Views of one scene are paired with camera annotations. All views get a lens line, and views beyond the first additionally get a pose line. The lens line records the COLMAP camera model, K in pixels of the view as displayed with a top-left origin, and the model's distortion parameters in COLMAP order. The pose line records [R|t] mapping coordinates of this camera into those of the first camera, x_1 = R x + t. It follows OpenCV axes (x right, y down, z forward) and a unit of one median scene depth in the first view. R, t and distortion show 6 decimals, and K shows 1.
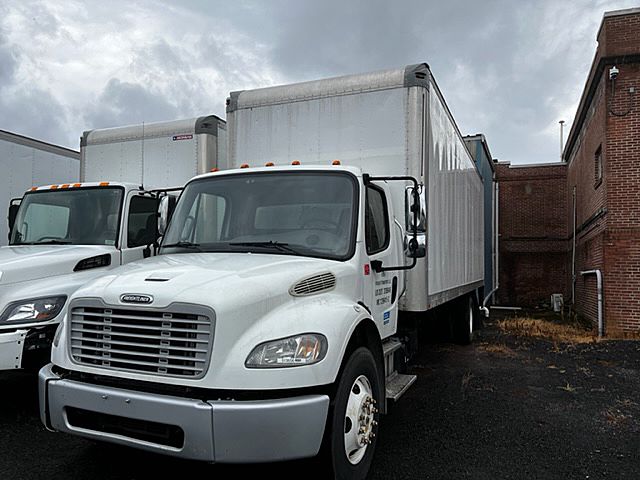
lens RADIAL K [[482.5, 0, 327.1], [0, 482.5, 236.7], [0, 0, 1]] dist [0.011586, 0.002838]
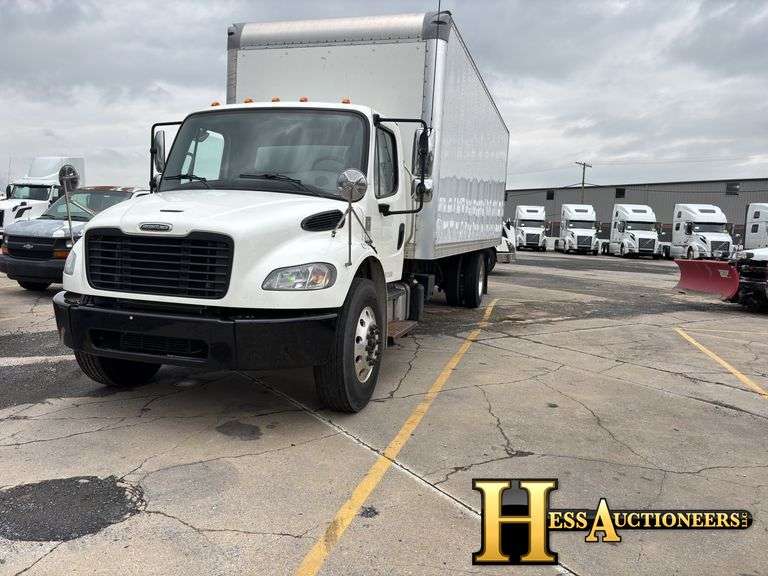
lens RADIAL K [[572.5, 0, 382.3], [0, 572.5, 300.7], [0, 0, 1]] dist [-0.001263, -0.000357]
pose [[0.995258, 0.013148, 0.096377, -0.019418], [-0.030239, 0.983548, 0.178099, 0.046320], [-0.092450, -0.180169, 0.979281, -0.278622]]
